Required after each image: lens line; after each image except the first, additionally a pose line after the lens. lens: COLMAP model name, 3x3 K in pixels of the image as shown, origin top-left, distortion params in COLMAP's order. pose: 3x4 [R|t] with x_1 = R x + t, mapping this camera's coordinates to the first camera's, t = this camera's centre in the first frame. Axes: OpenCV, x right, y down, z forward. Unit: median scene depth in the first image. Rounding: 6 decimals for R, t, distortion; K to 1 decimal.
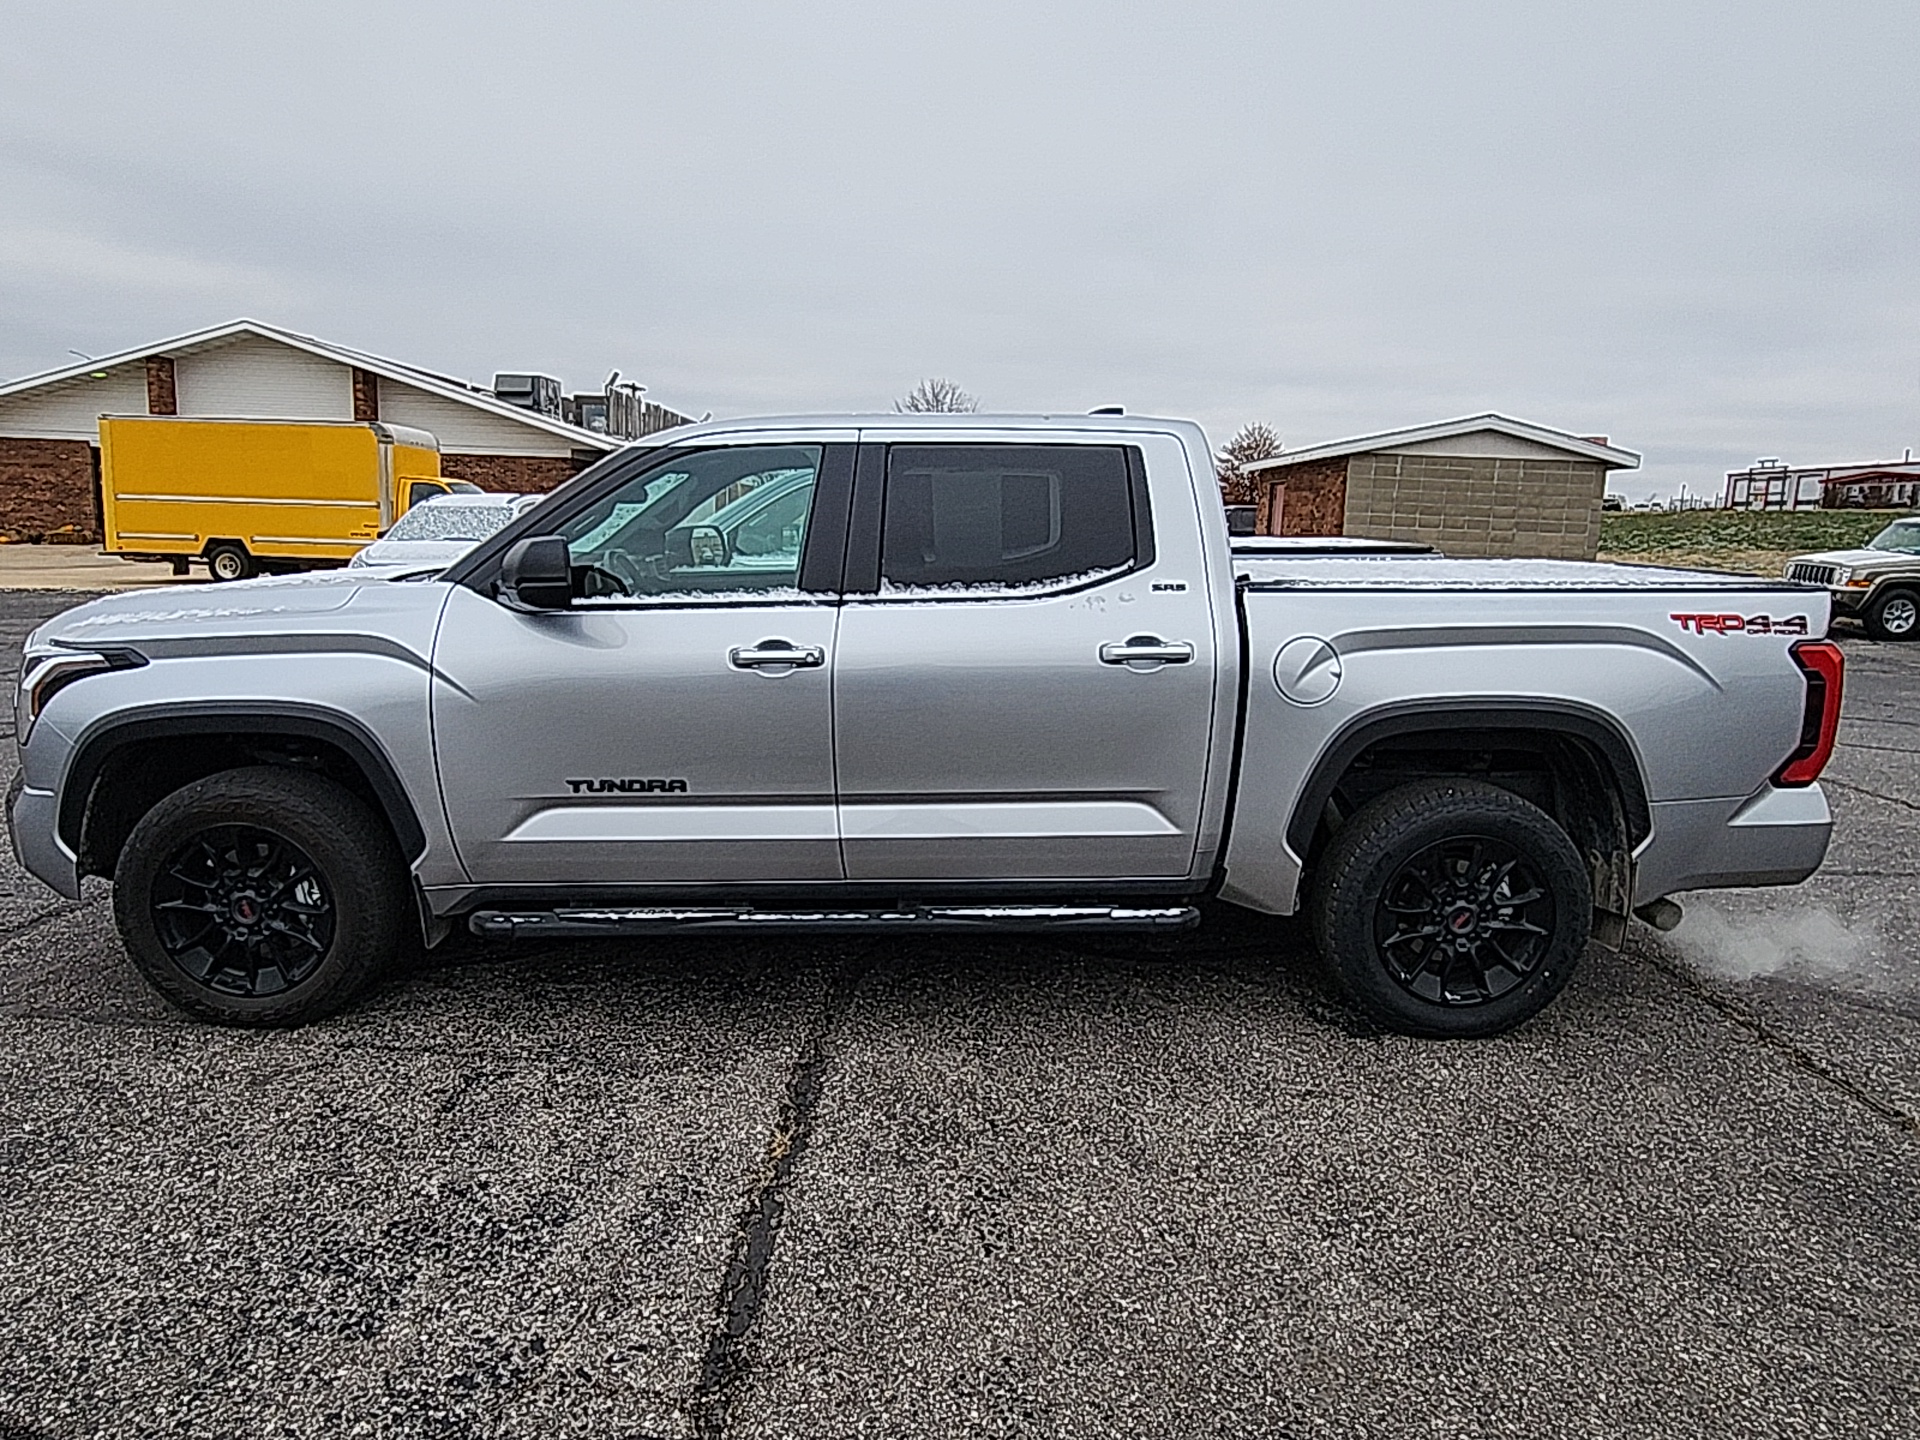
lens RADIAL K [[1221.6, 0, 950.5], [0, 1221.6, 720.7], [0, 0, 1]] dist [0.006502, -0.002466]
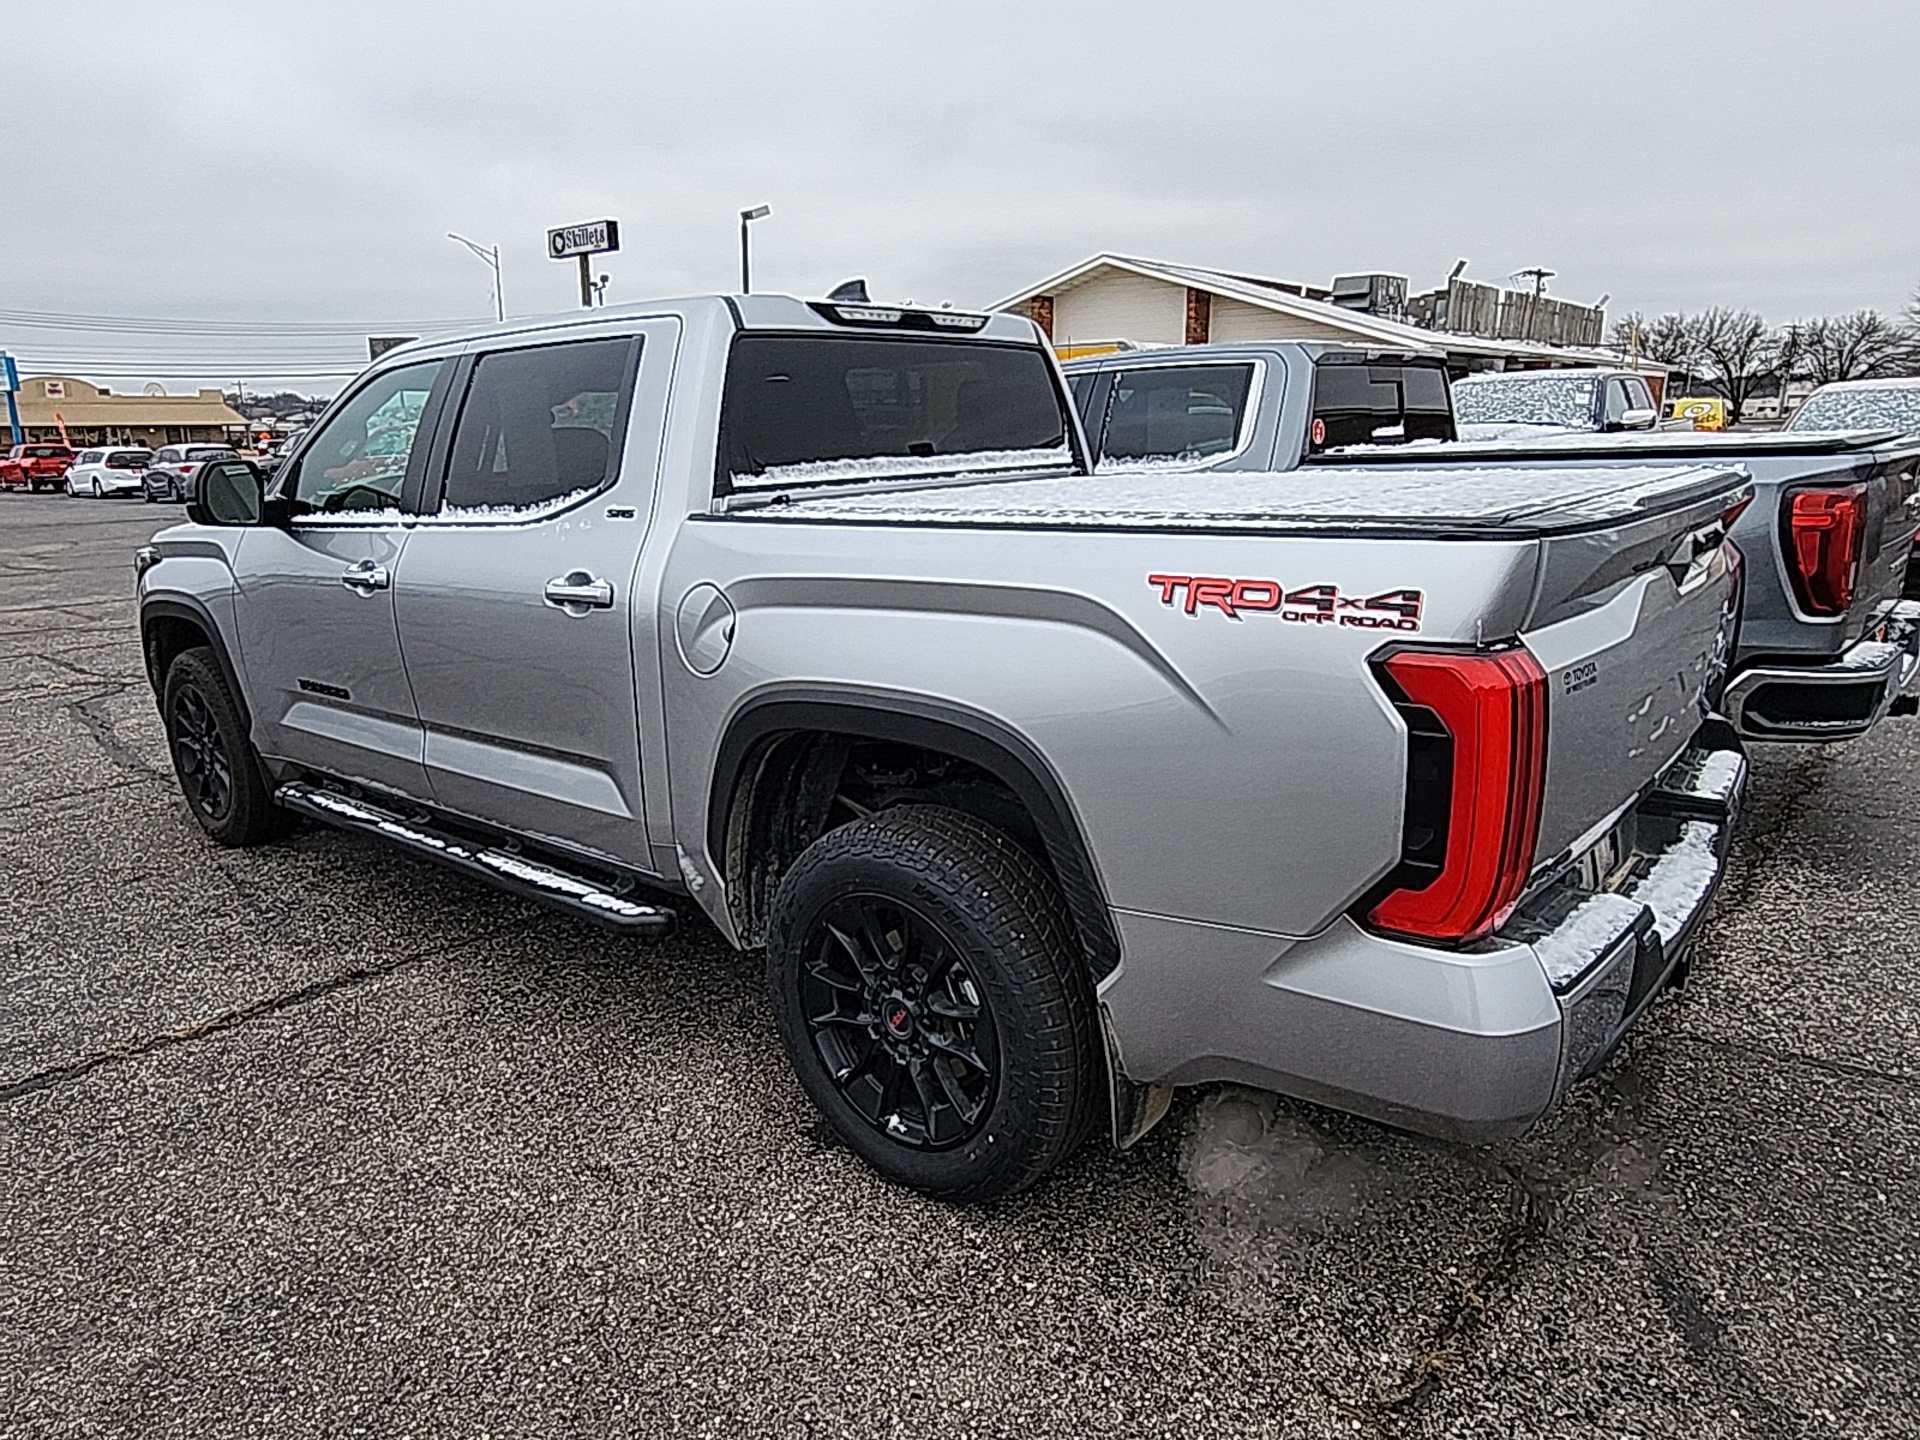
lens RADIAL K [[1221.6, 0, 934.5], [0, 1221.6, 723.0], [0, 0, 1]] dist [0.006502, -0.002466]
pose [[0.752662, 0.122673, -0.646878, 0.867927], [-0.074393, 0.992043, 0.101571, -0.068998], [0.654190, -0.028325, 0.755799, 0.522641]]
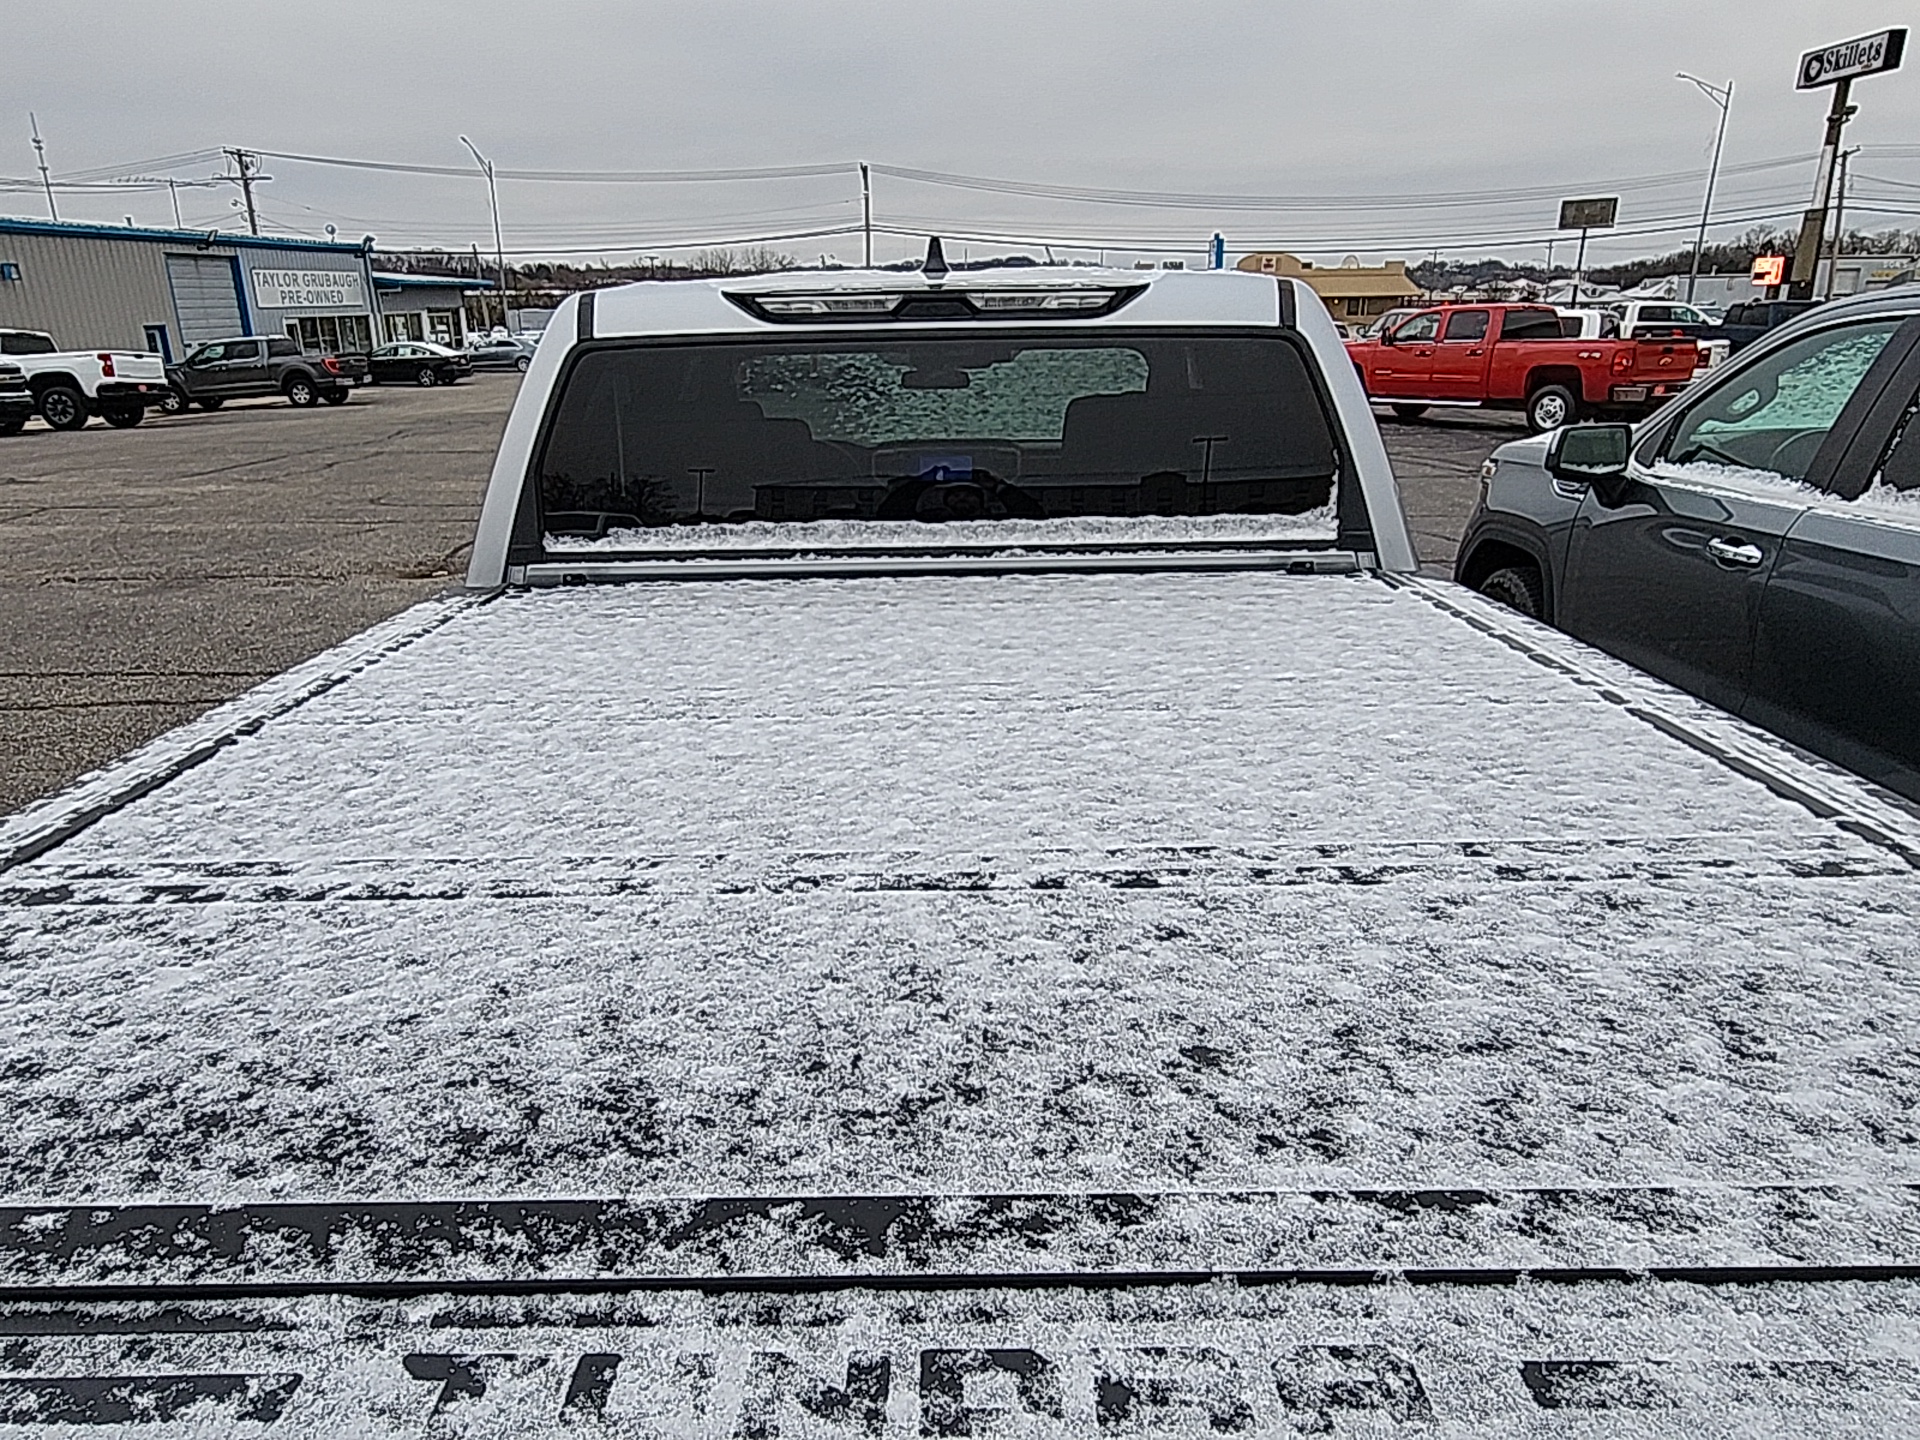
lens RADIAL K [[1221.6, 0, 954.8], [0, 1221.6, 724.0], [0, 0, 1]] dist [0.006502, -0.002466]
pose [[-0.017177, 0.301617, -0.953275, 0.835054], [-0.152566, 0.941460, 0.300627, -0.266909], [0.988144, 0.150601, 0.029845, 1.247994]]
